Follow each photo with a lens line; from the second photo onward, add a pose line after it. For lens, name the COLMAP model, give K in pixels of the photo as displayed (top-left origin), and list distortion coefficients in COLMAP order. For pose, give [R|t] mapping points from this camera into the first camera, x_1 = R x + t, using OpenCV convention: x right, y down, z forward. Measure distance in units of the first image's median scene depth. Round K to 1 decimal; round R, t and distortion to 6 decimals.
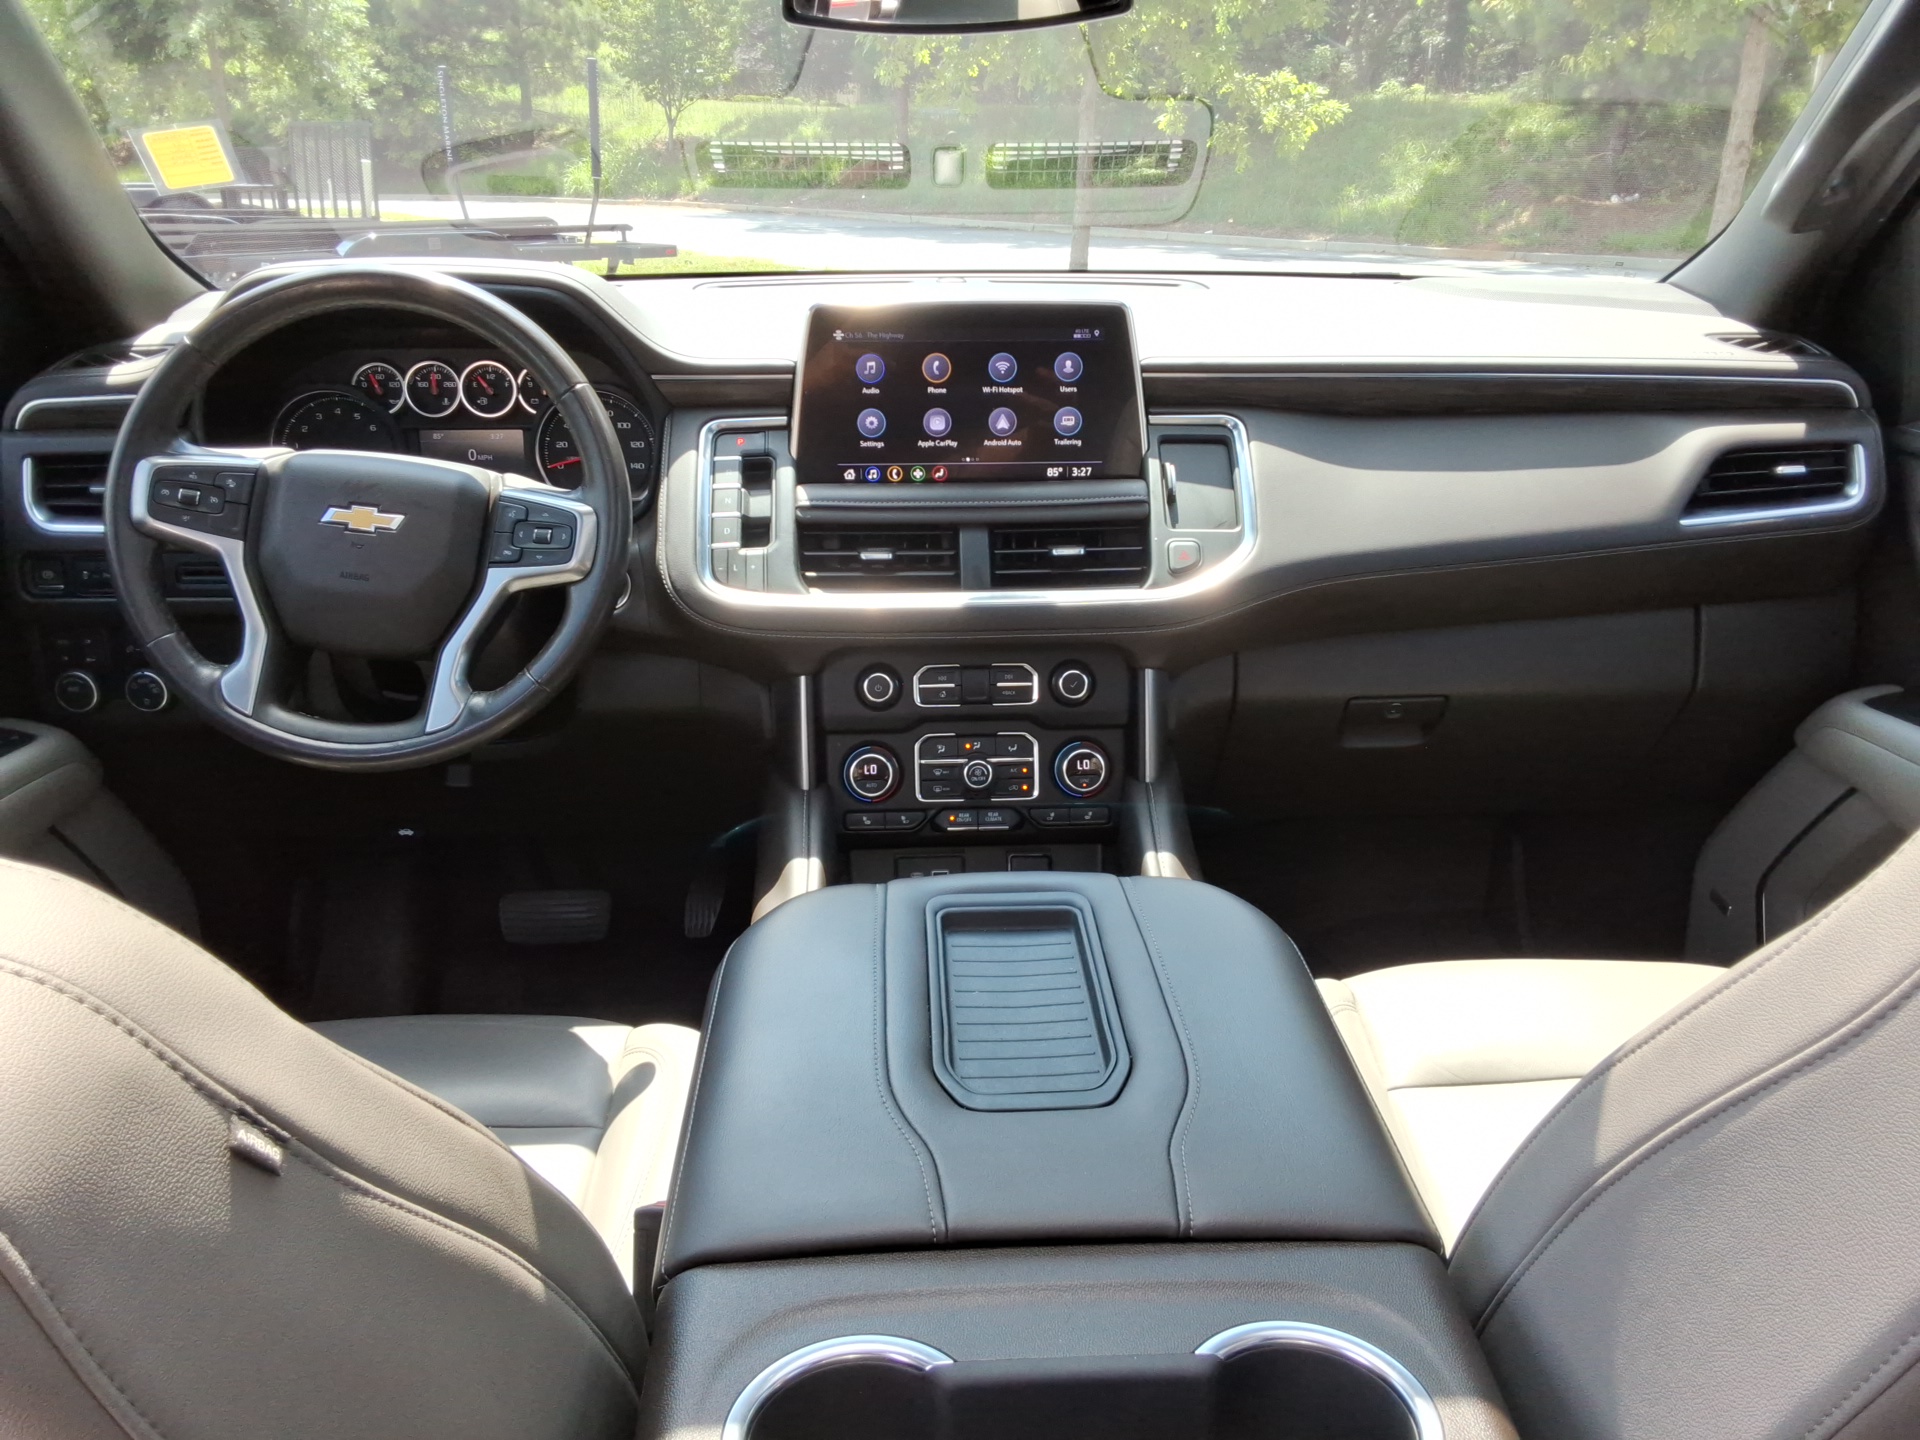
lens RADIAL K [[1543.7, 0, 986.4], [0, 1543.7, 697.7], [0, 0, 1]] dist [0.096126, -0.145790]
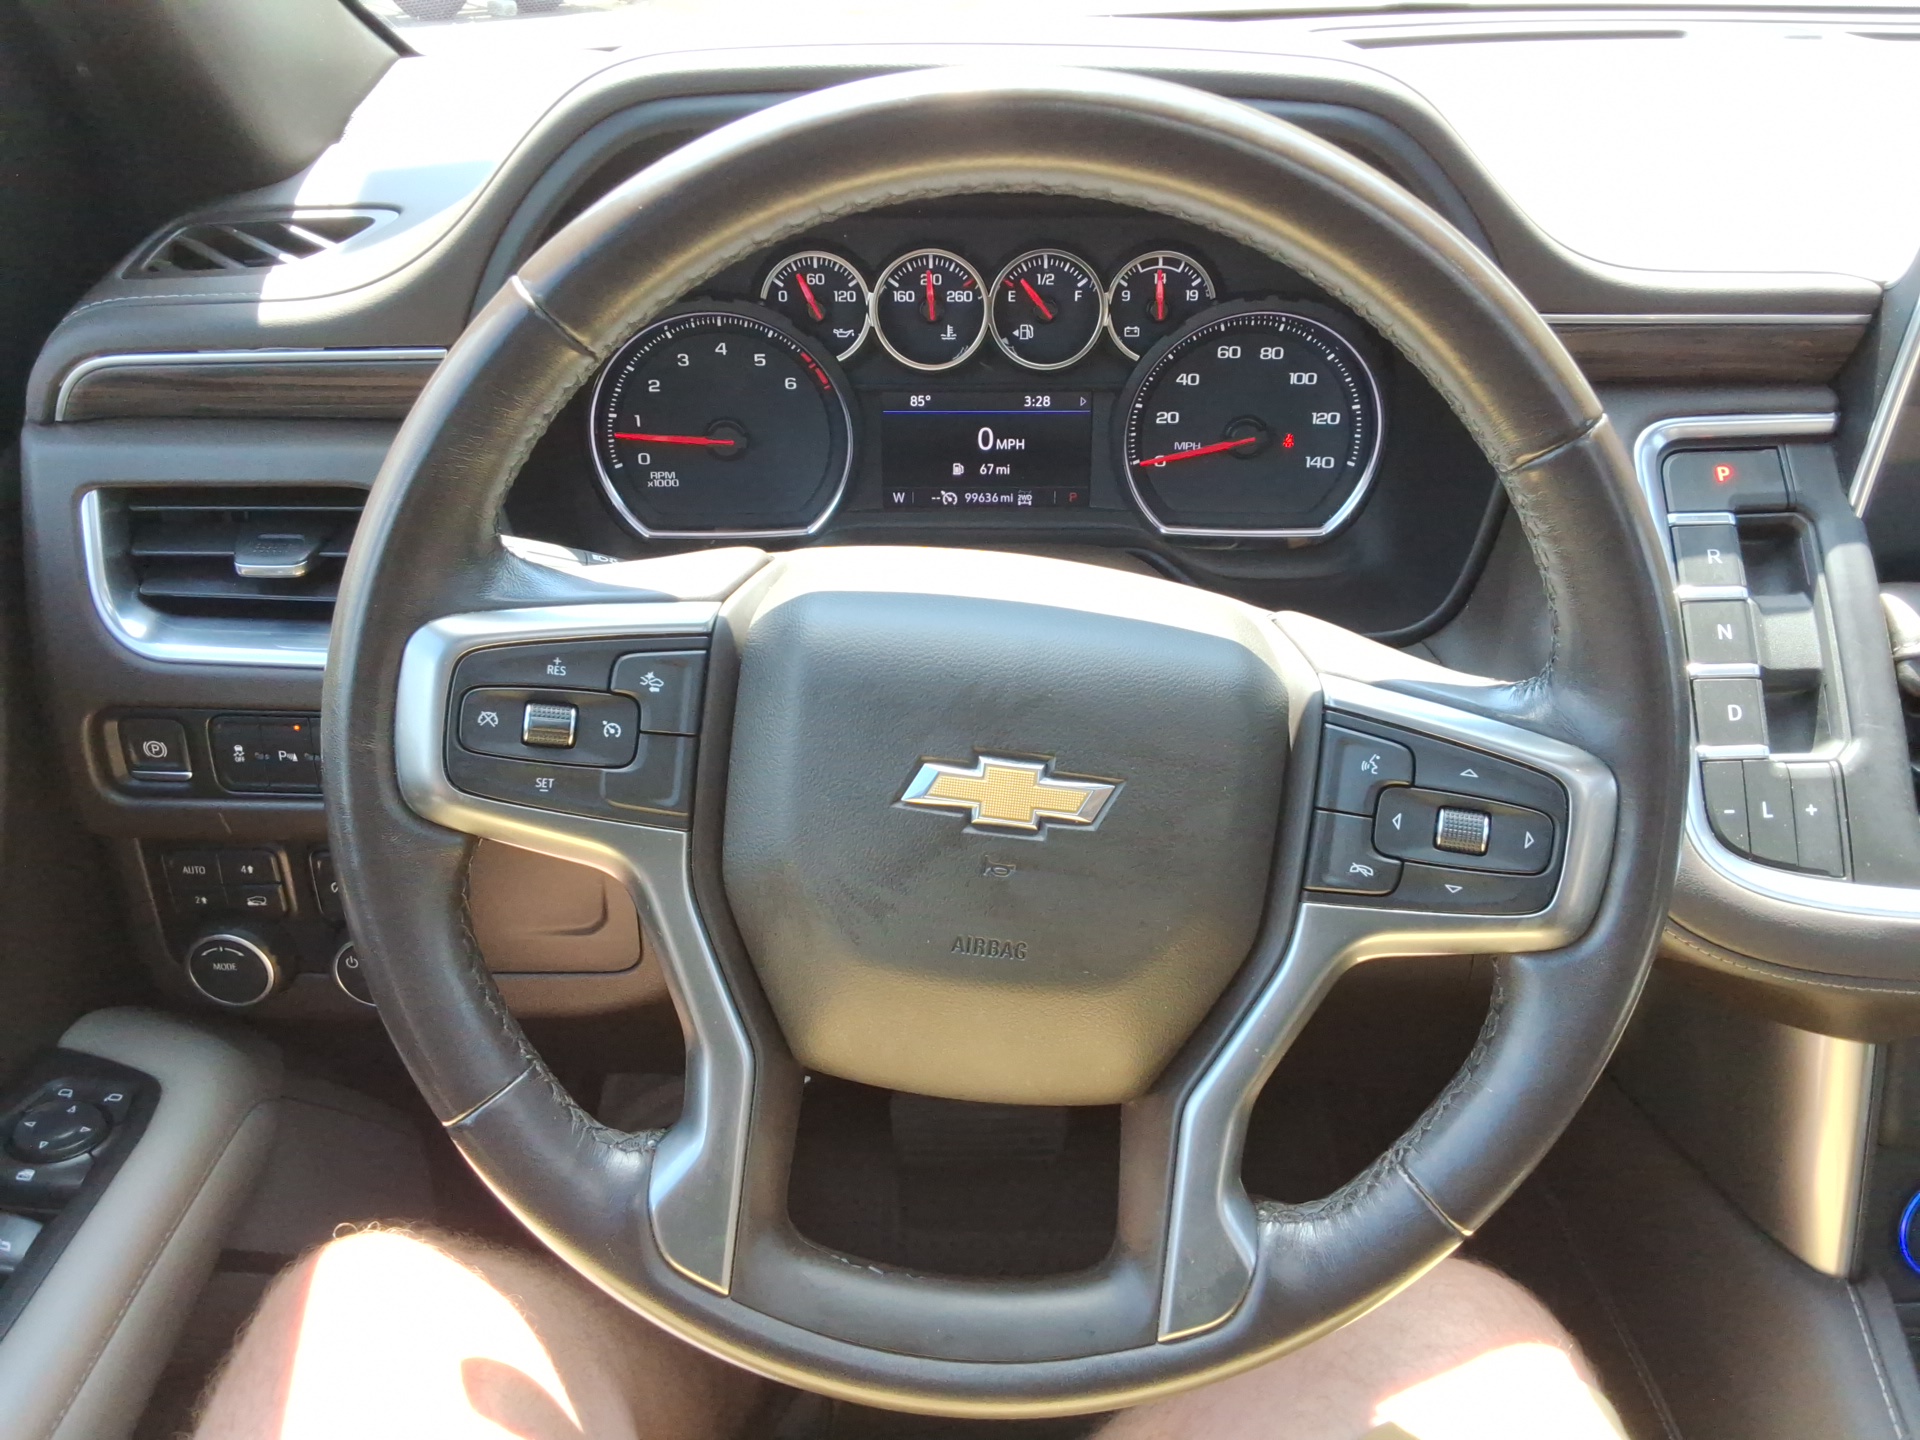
lens RADIAL K [[1543.7, 0, 980.4], [0, 1543.7, 701.8], [0, 0, 1]] dist [0.096126, -0.145790]
pose [[0.999381, 0.020704, -0.028443, -0.350851], [-0.015285, 0.983728, 0.179011, -0.179097], [0.031687, -0.178466, 0.983436, 0.568650]]
